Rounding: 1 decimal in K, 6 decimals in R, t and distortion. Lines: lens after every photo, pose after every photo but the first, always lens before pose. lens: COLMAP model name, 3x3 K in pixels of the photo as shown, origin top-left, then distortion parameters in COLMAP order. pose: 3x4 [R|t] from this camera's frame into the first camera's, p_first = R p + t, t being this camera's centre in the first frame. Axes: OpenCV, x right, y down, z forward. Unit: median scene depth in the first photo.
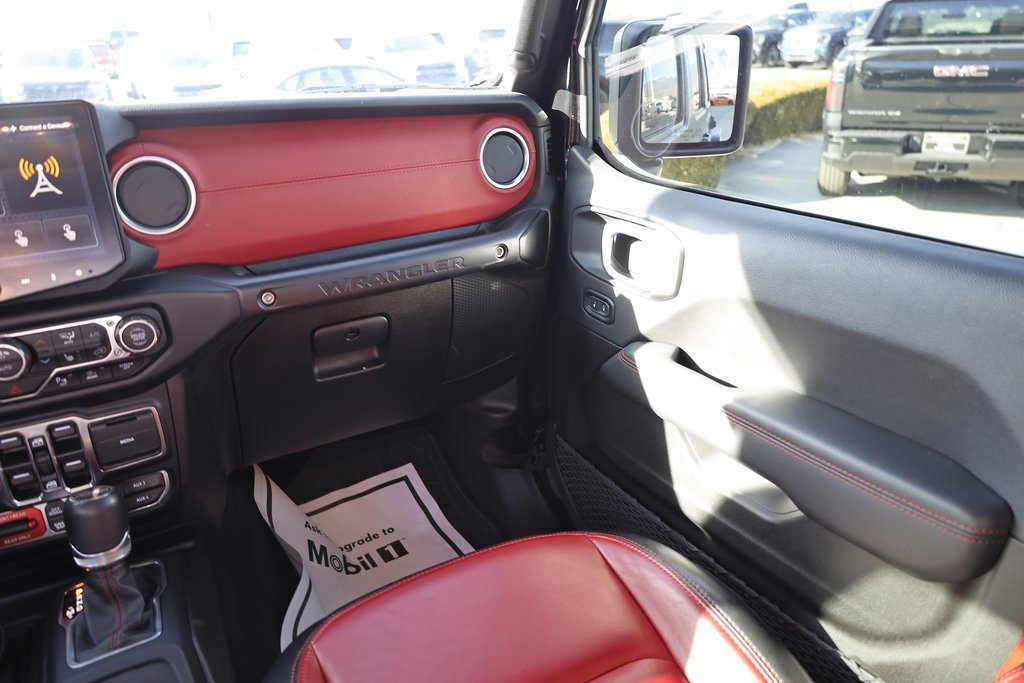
lens RADIAL K [[695.9, 0, 514.7], [0, 695.9, 344.6], [0, 0, 1]] dist [-0.011563, 0.003281]
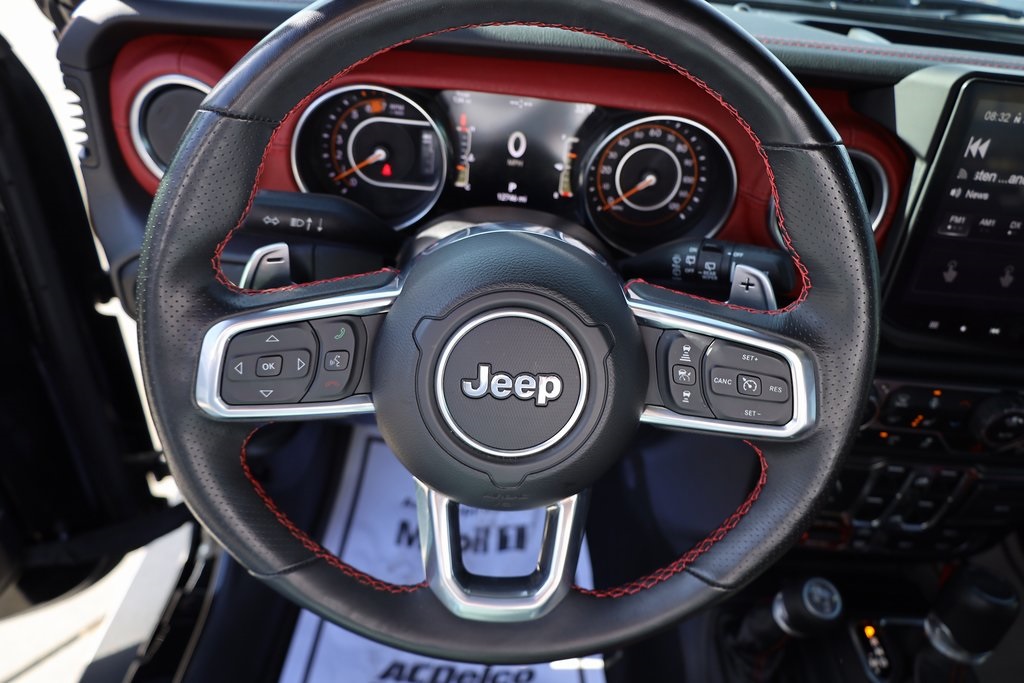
lens RADIAL K [[695.9, 0, 519.5], [0, 695.9, 345.3], [0, 0, 1]] dist [-0.011563, 0.003281]
pose [[0.862888, 0.404767, -0.302634, -0.866591], [-0.304018, 0.894067, 0.328963, -0.125004], [0.403729, -0.191852, 0.894537, 0.084821]]
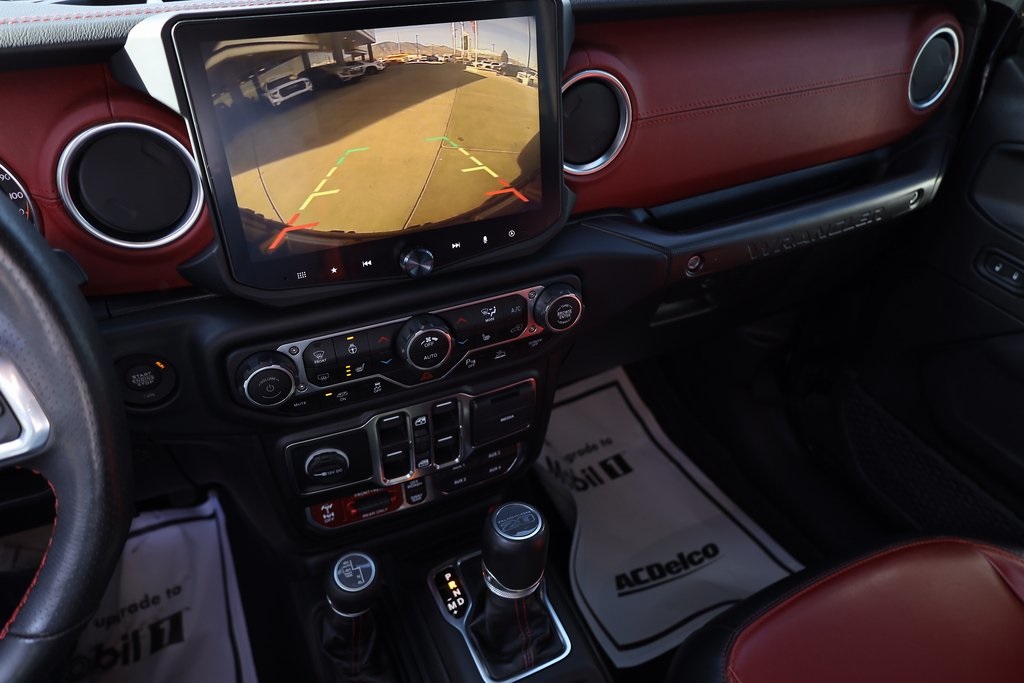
lens RADIAL K [[695.9, 0, 512.5], [0, 695.9, 340.4], [0, 0, 1]] dist [-0.011563, 0.003281]
pose [[0.995421, 0.094024, -0.017205, -0.539230], [-0.086629, 0.963493, 0.253331, -0.164685], [0.040396, -0.250681, 0.967227, 0.204180]]
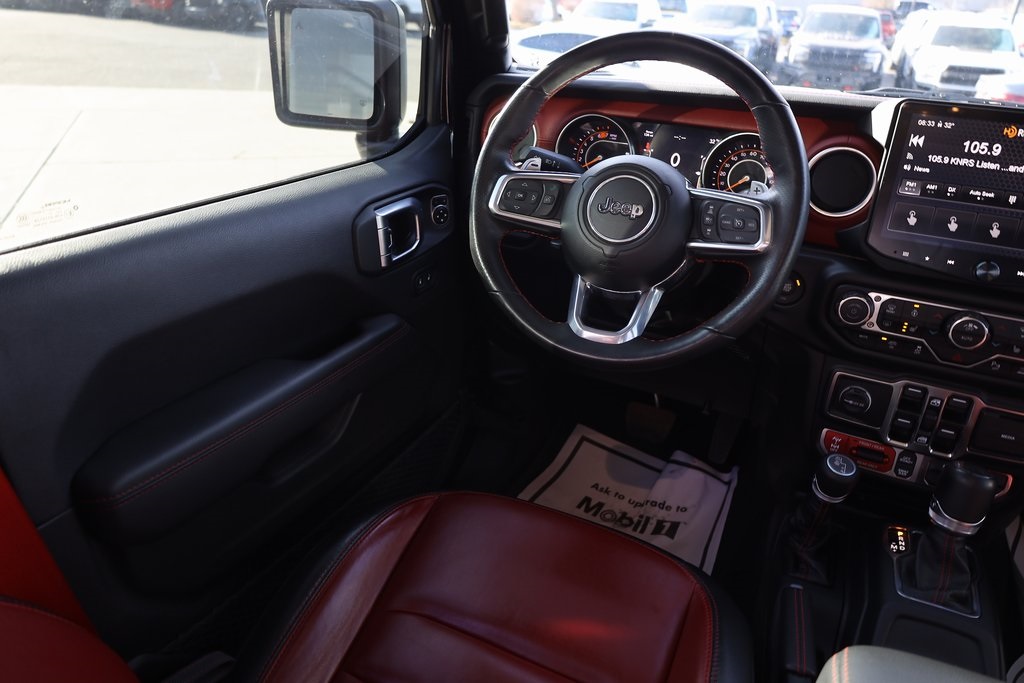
lens RADIAL K [[695.9, 0, 521.7], [0, 695.9, 345.6], [0, 0, 1]] dist [-0.011563, 0.003281]
pose [[0.590507, 0.403840, -0.698724, -0.311831], [-0.377861, 0.903382, 0.202788, 0.077647], [0.713108, 0.144273, 0.686048, -0.266385]]
